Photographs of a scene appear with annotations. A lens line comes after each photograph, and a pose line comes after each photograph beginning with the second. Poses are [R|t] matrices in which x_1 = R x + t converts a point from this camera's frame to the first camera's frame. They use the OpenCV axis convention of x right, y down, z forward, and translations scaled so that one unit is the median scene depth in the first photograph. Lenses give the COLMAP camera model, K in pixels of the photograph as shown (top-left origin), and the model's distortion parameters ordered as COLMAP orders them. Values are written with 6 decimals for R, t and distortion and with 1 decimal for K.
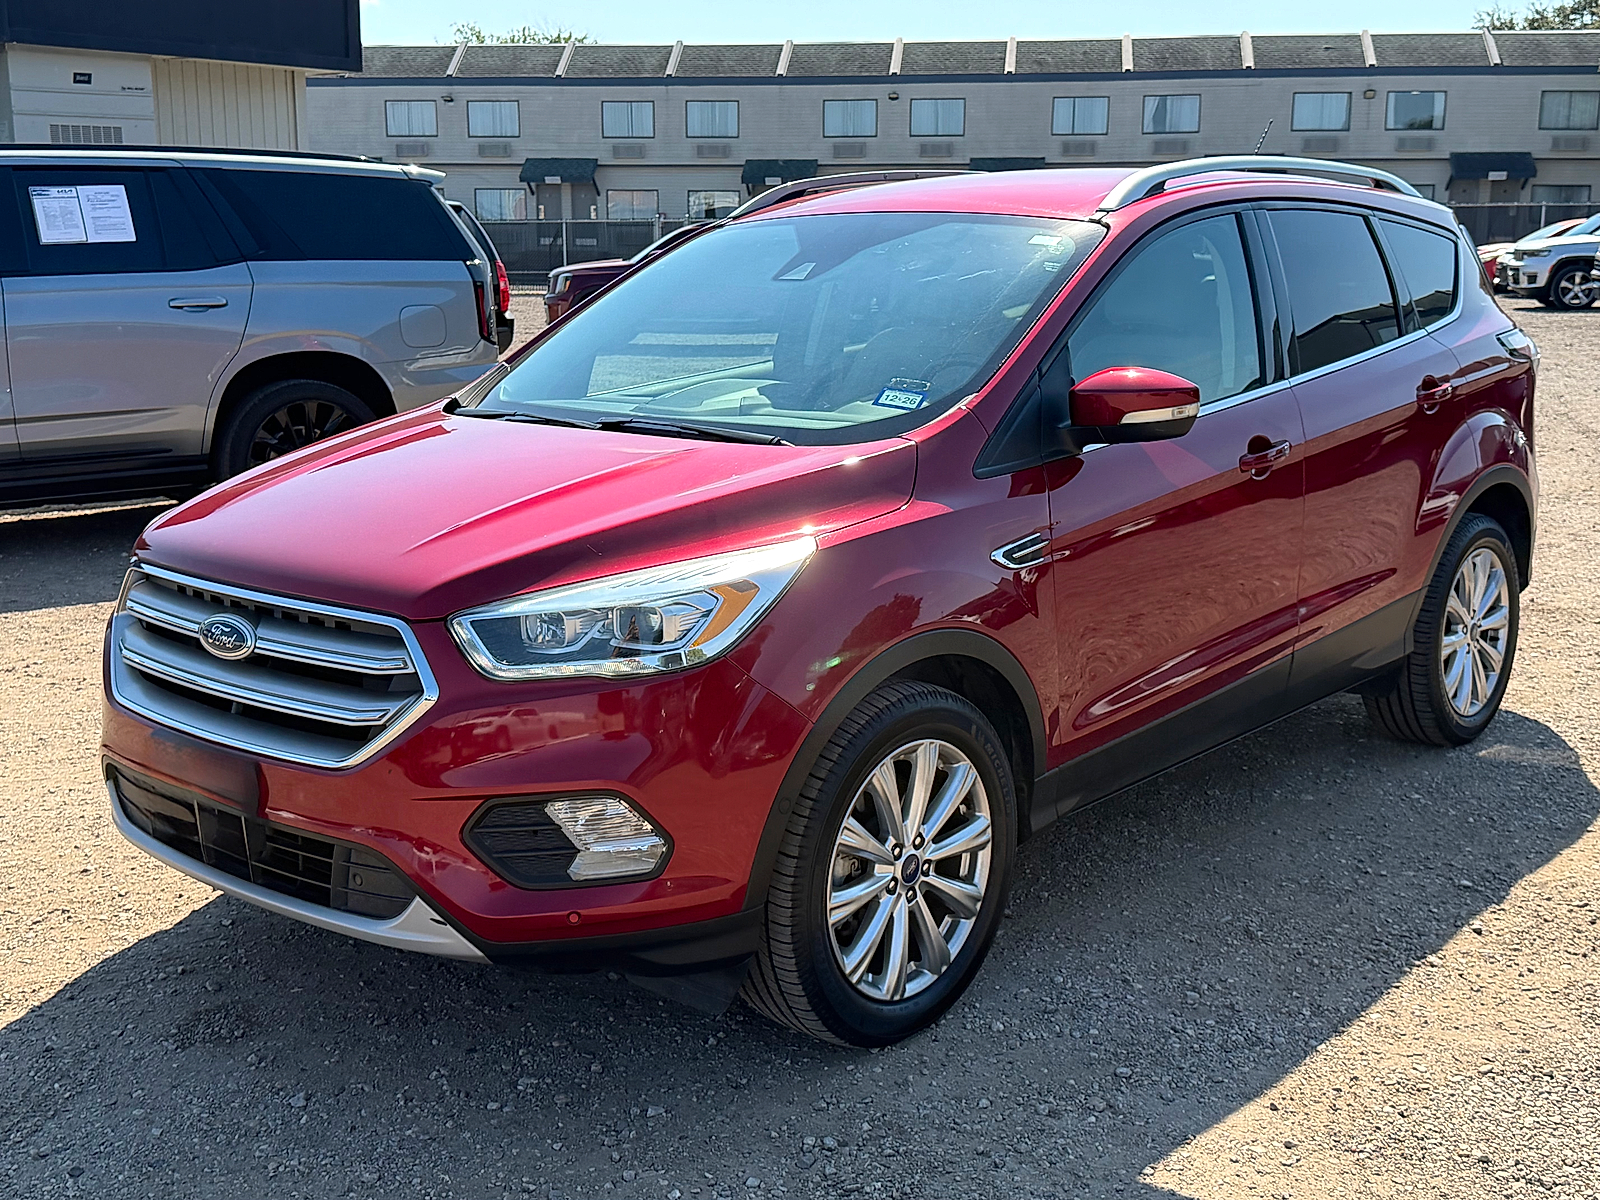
lens RADIAL K [[1830.7, 0, 800.0], [0, 1830.7, 600.0], [0, 0, 1]] dist [0.020690, 0.012277]
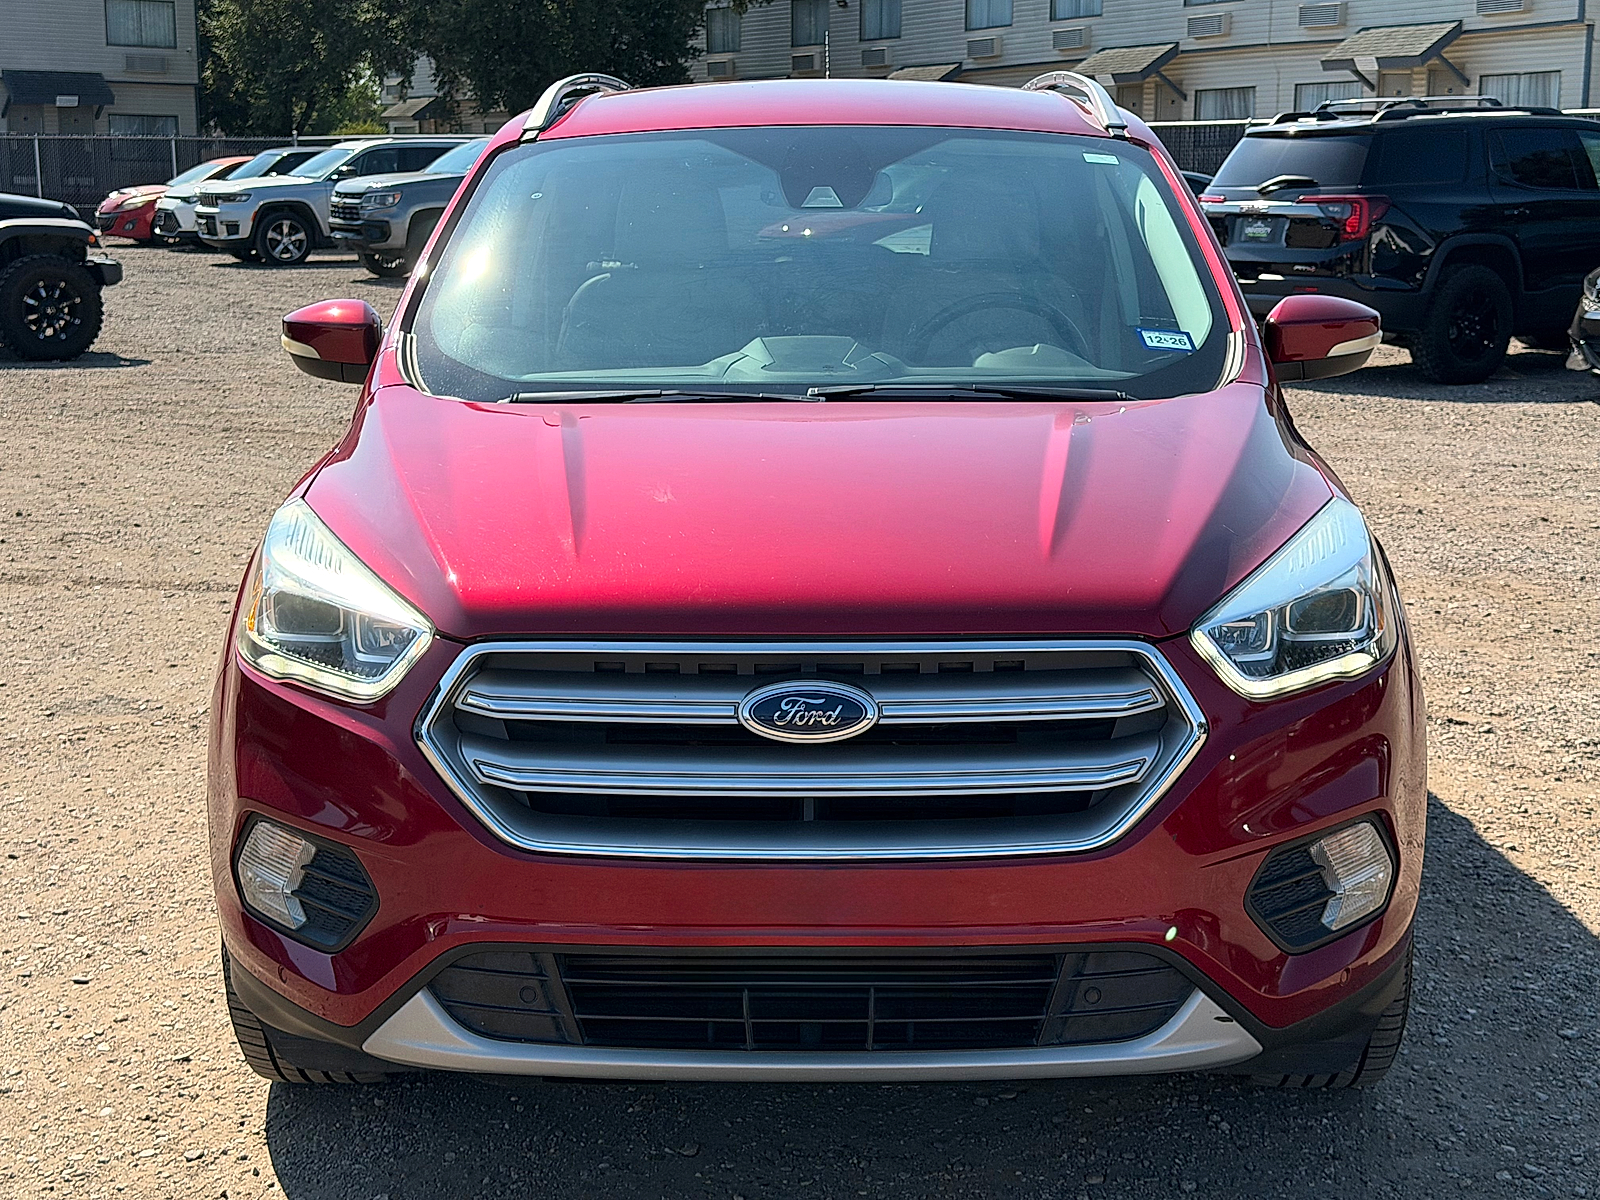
lens RADIAL K [[2325.2, 0, 800.0], [0, 2325.2, 600.0], [0, 0, 1]] dist [0.149343, -0.092751]
pose [[0.763325, -0.117798, 0.635183, -0.098756], [0.130146, 0.991116, 0.027406, -0.005383], [-0.632769, 0.061747, 0.771875, 0.034683]]
